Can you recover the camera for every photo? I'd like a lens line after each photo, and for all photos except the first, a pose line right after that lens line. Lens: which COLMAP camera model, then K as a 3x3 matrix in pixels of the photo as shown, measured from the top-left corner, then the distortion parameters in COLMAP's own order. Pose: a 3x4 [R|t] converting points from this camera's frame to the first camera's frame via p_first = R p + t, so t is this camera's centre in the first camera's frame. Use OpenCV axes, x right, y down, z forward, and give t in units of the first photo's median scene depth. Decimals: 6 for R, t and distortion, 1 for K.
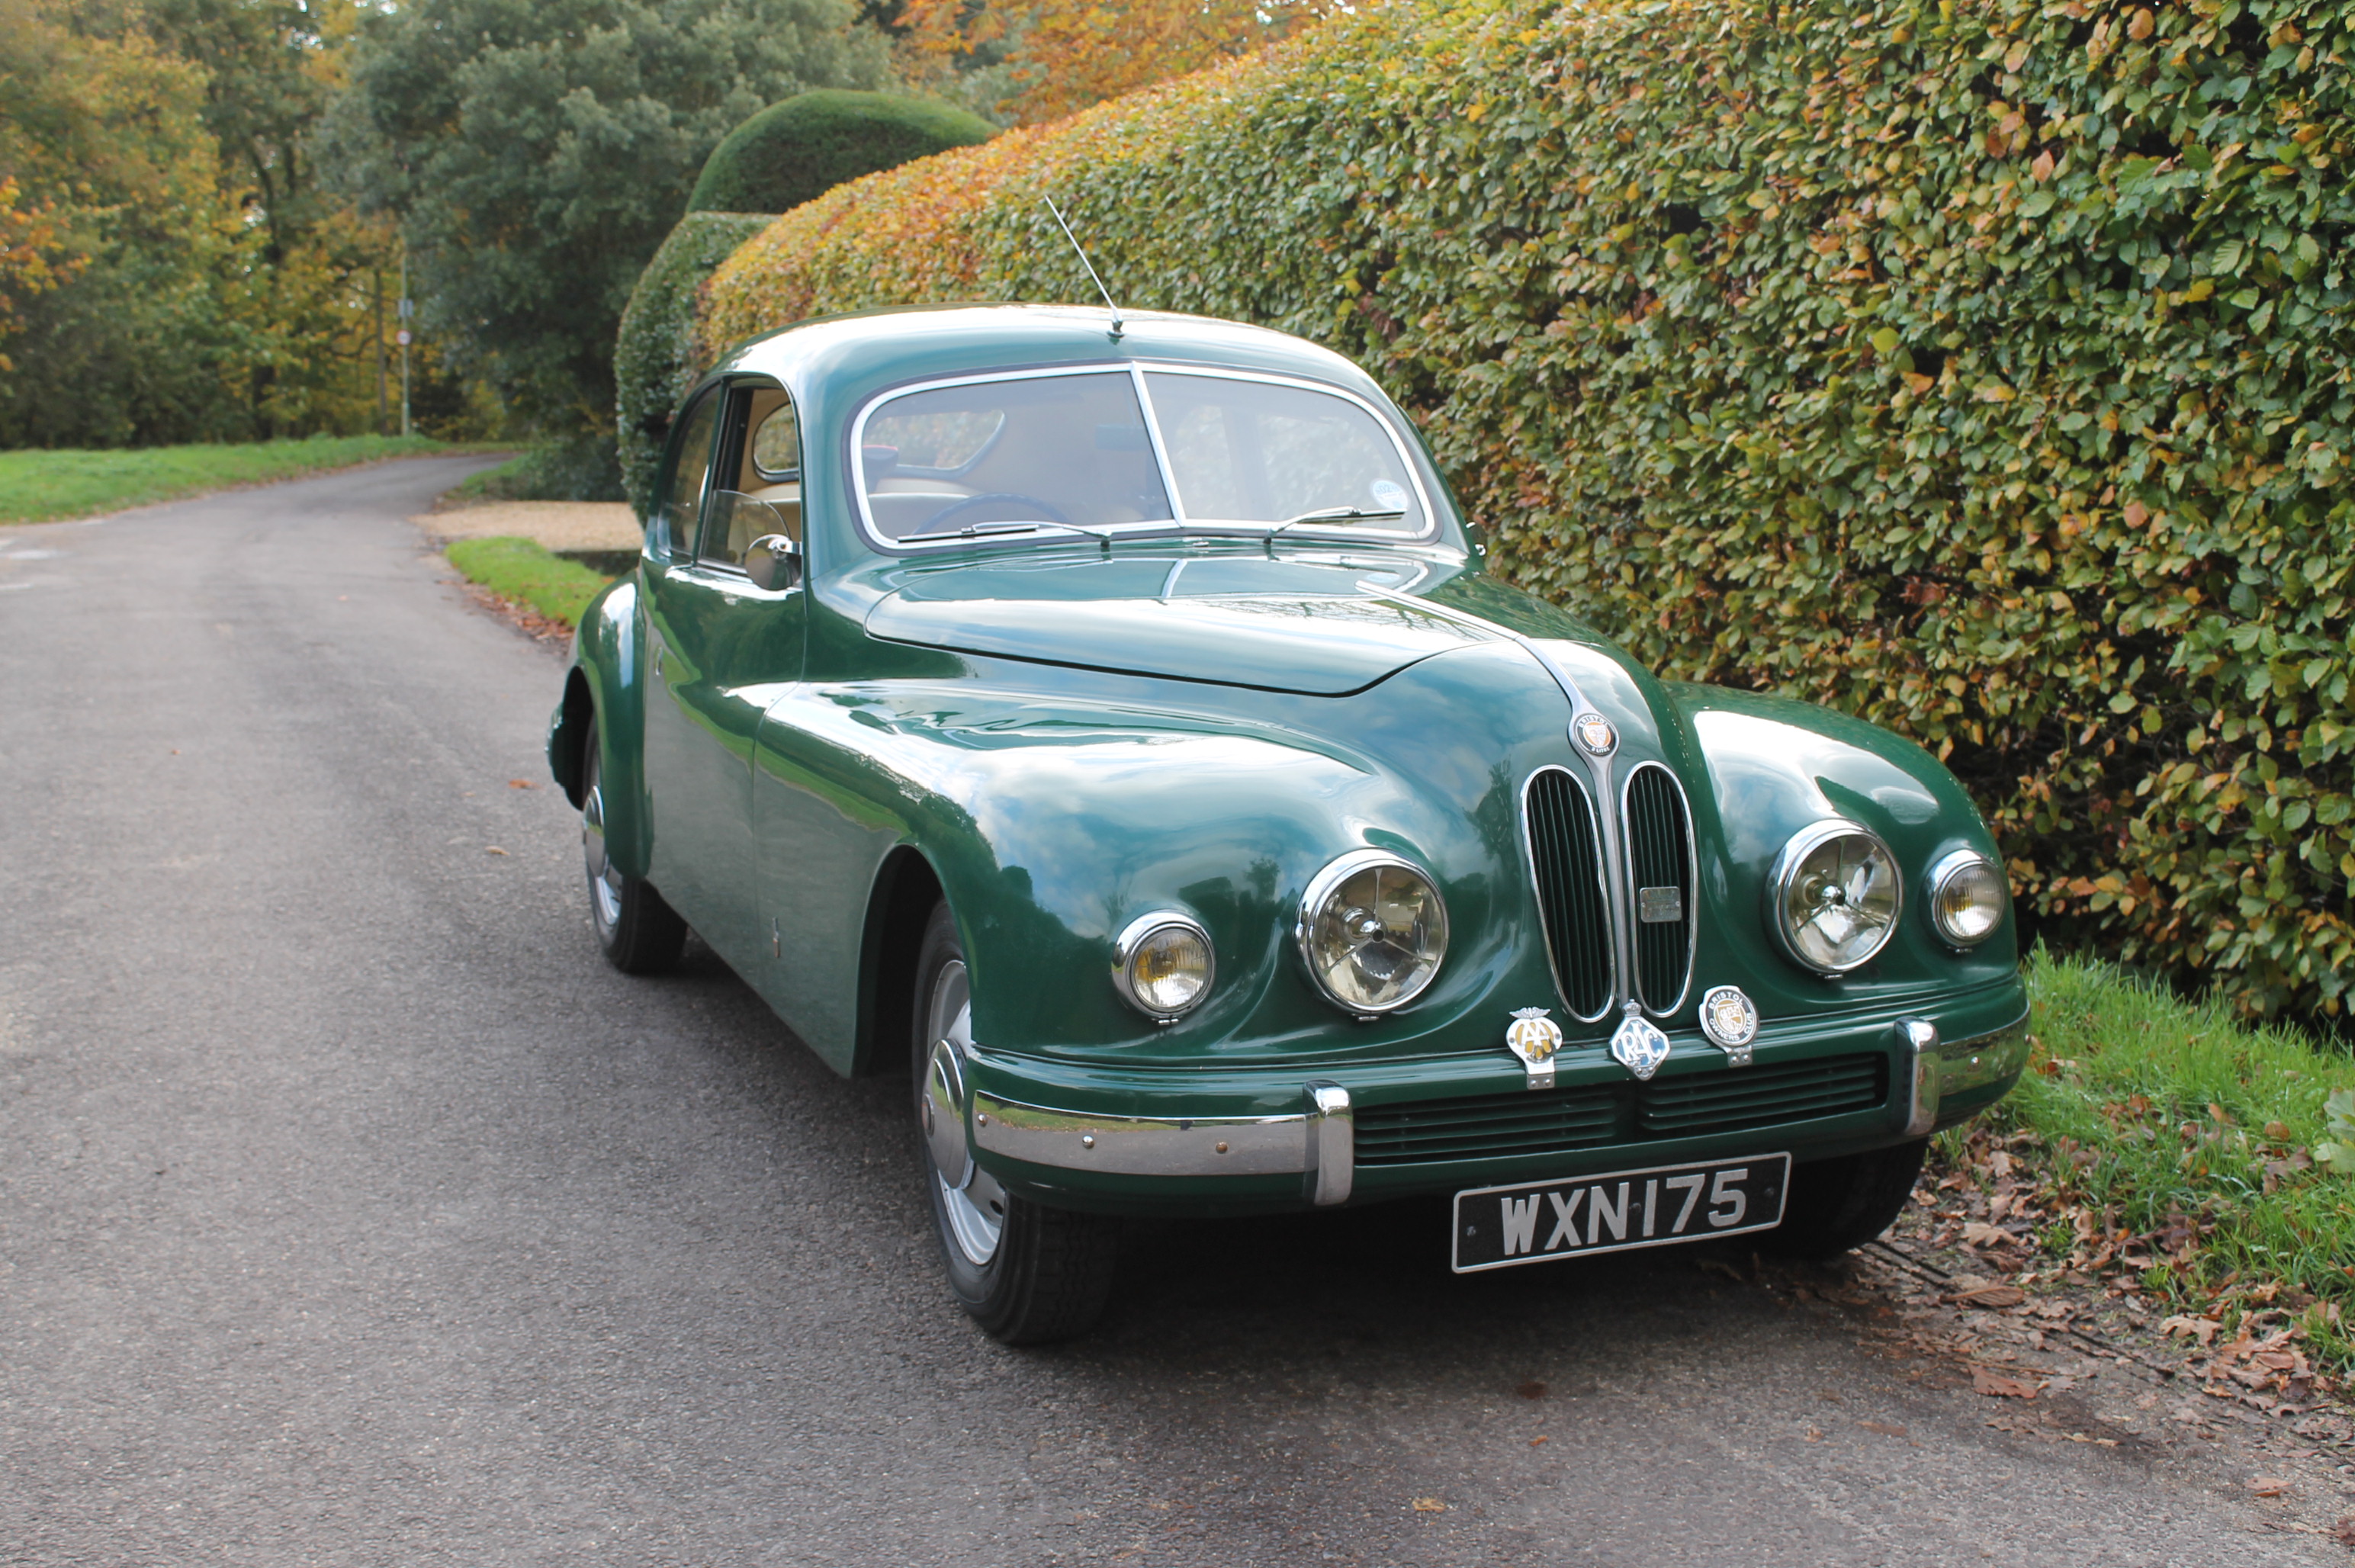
lens RADIAL K [[2943.1, 0, 1165.2], [0, 2943.1, 792.1], [0, 0, 1]] dist [-0.022513, 0.000000]
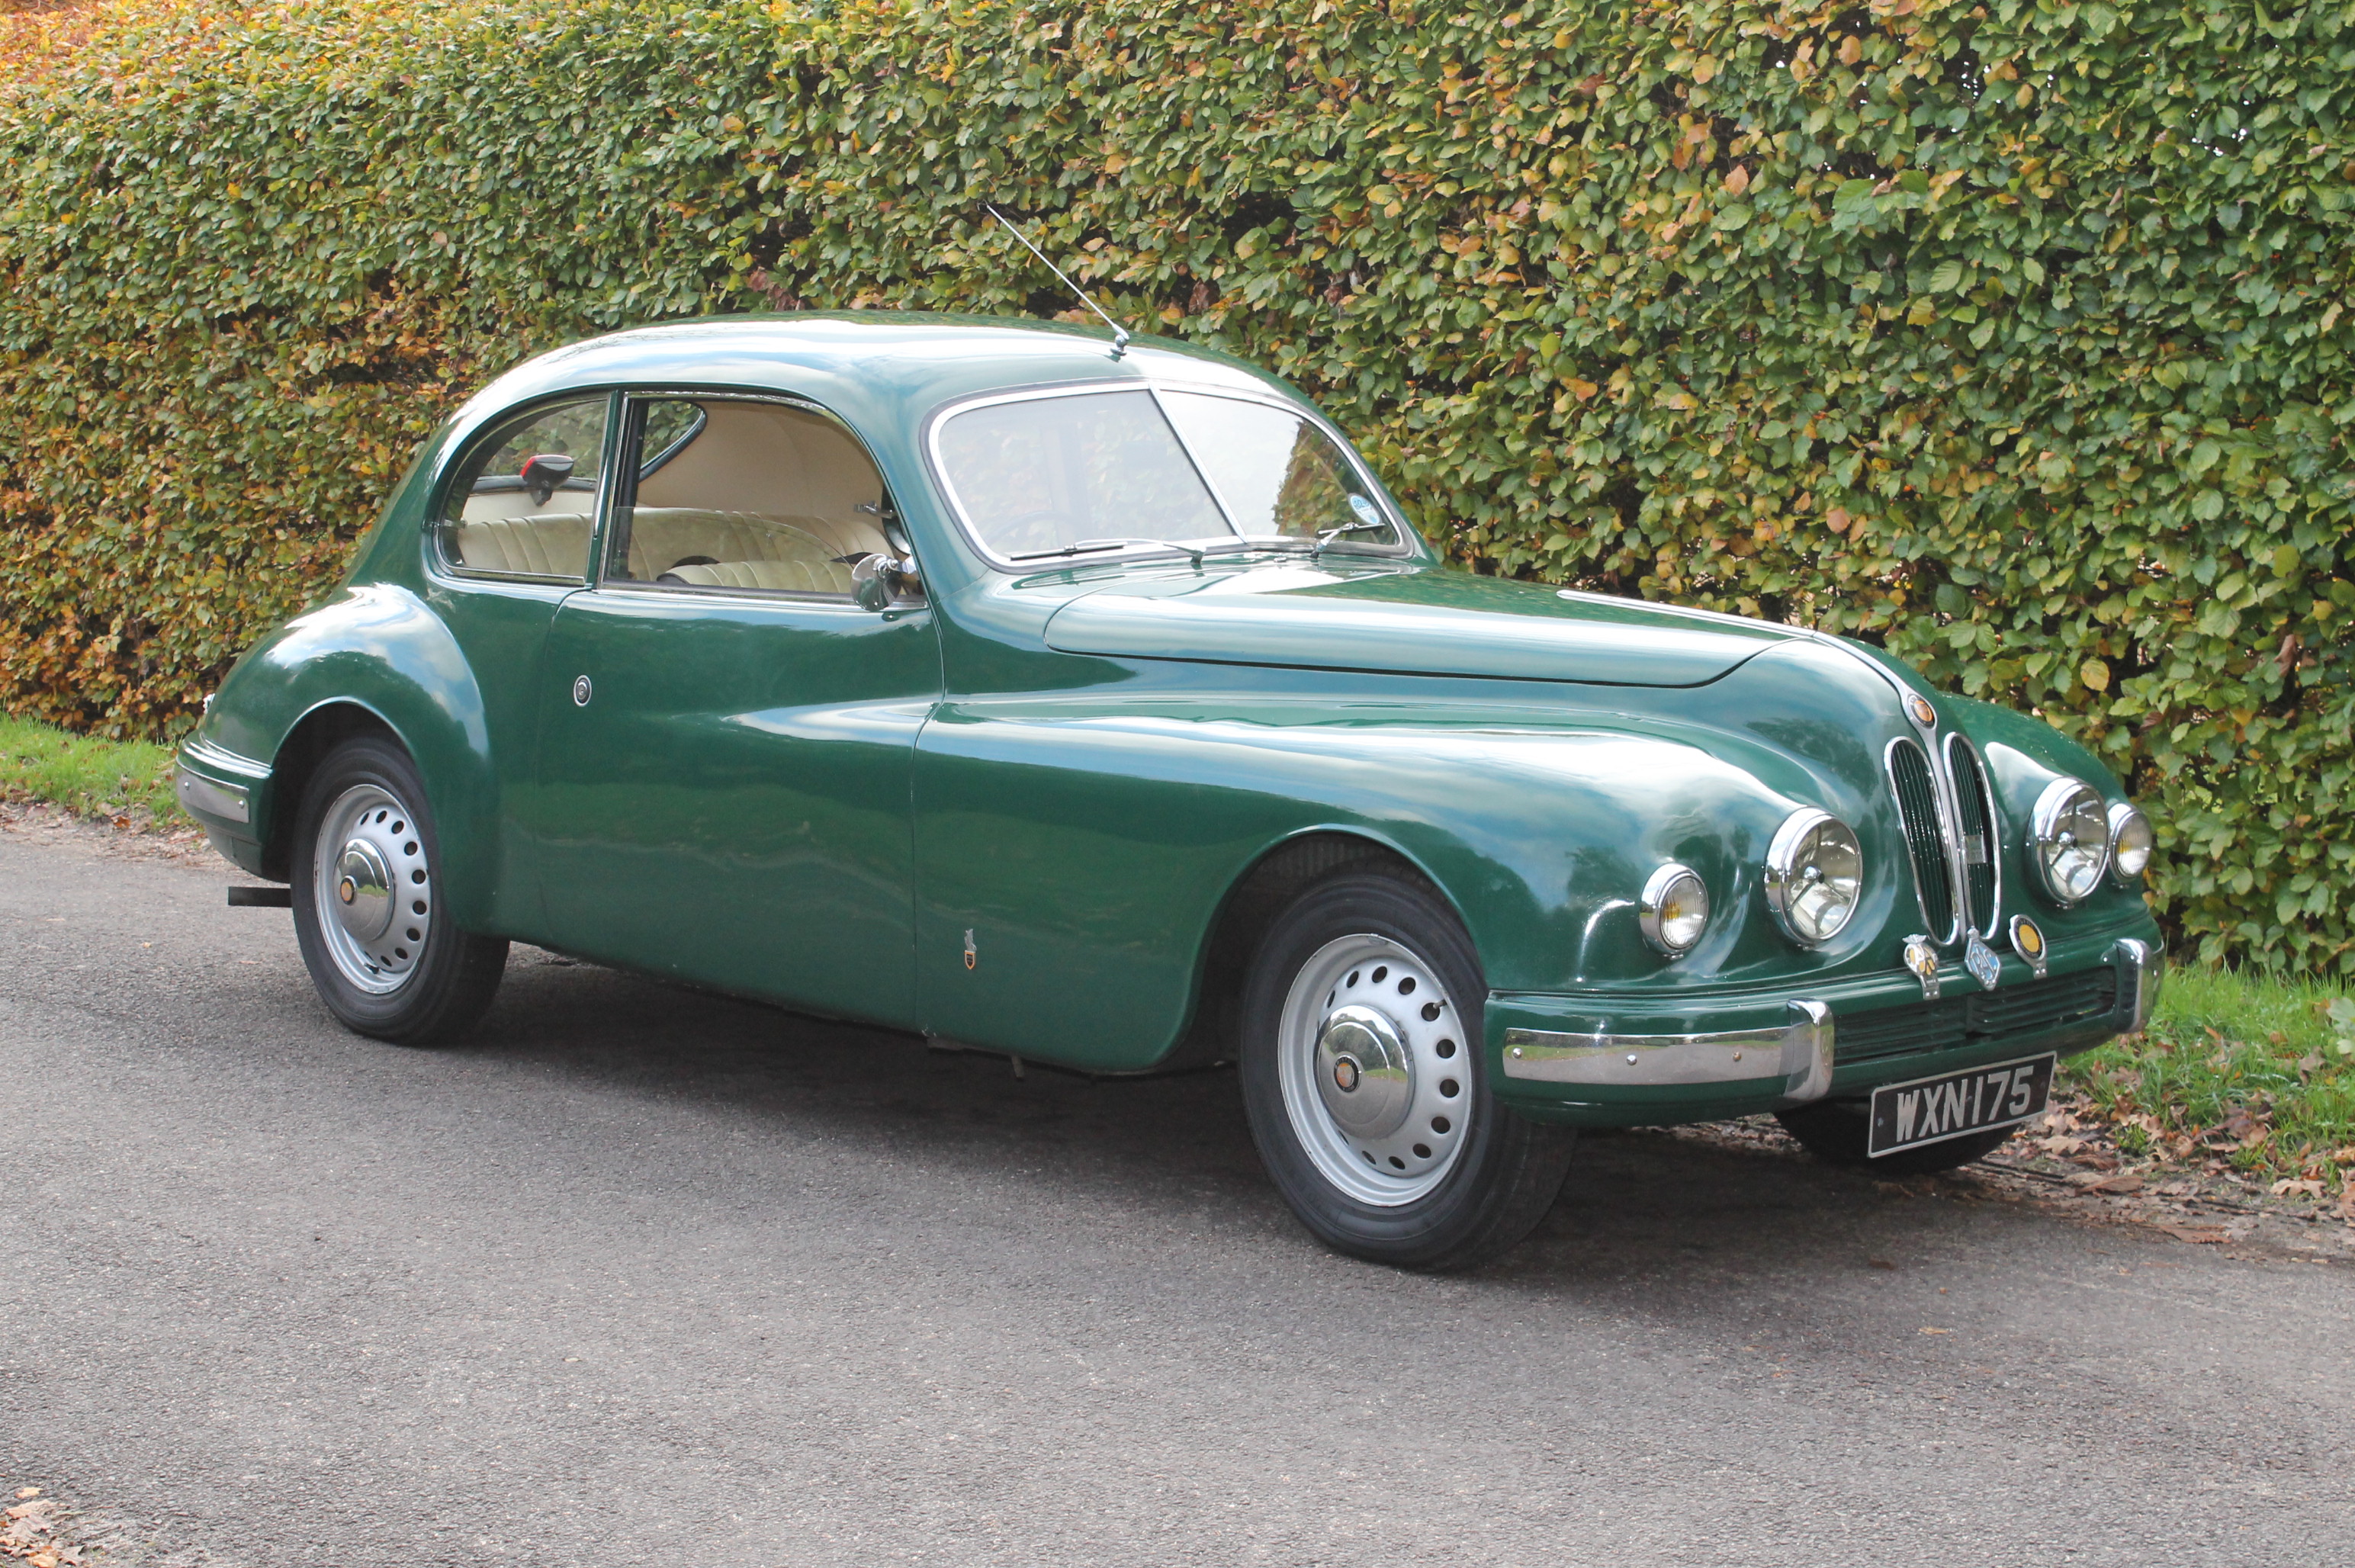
lens RADIAL K [[4257.9, 0, 1183.8], [0, 4257.9, 776.0], [0, 0, 1]] dist [0.036532, 0.000000]
pose [[0.917721, -0.031530, 0.395973, -0.468511], [0.044708, 0.998710, -0.024094, 0.020643], [-0.394702, 0.039814, 0.917946, -0.274697]]
